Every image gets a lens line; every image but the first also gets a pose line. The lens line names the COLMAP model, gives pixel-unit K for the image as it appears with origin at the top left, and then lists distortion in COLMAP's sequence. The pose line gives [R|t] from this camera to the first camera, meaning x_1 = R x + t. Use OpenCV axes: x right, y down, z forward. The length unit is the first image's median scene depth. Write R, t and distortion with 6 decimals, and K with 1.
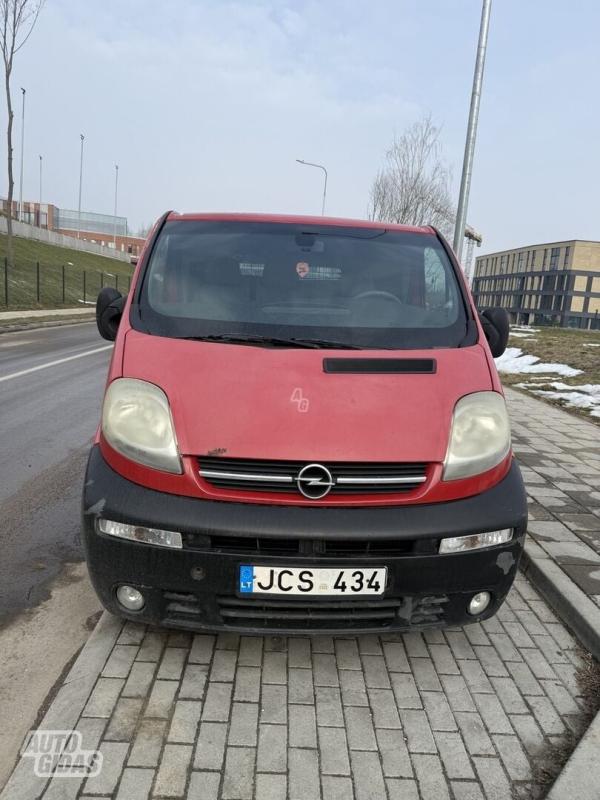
lens RADIAL K [[558.8, 0, 300.0], [0, 558.8, 400.0], [0, 0, 1]] dist [-0.004845, -0.002413]
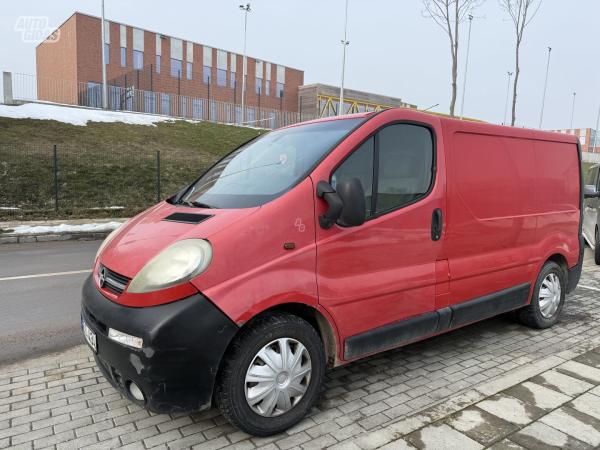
lens RADIAL K [[419.1, 0, 300.0], [0, 419.1, 225.0], [0, 0, 1]] dist [-0.004845, -0.002413]
pose [[0.539878, 0.037503, -0.840907, 1.383470], [-0.143262, 0.988525, -0.047890, -0.037772], [0.829462, 0.146325, 0.539056, 0.736296]]
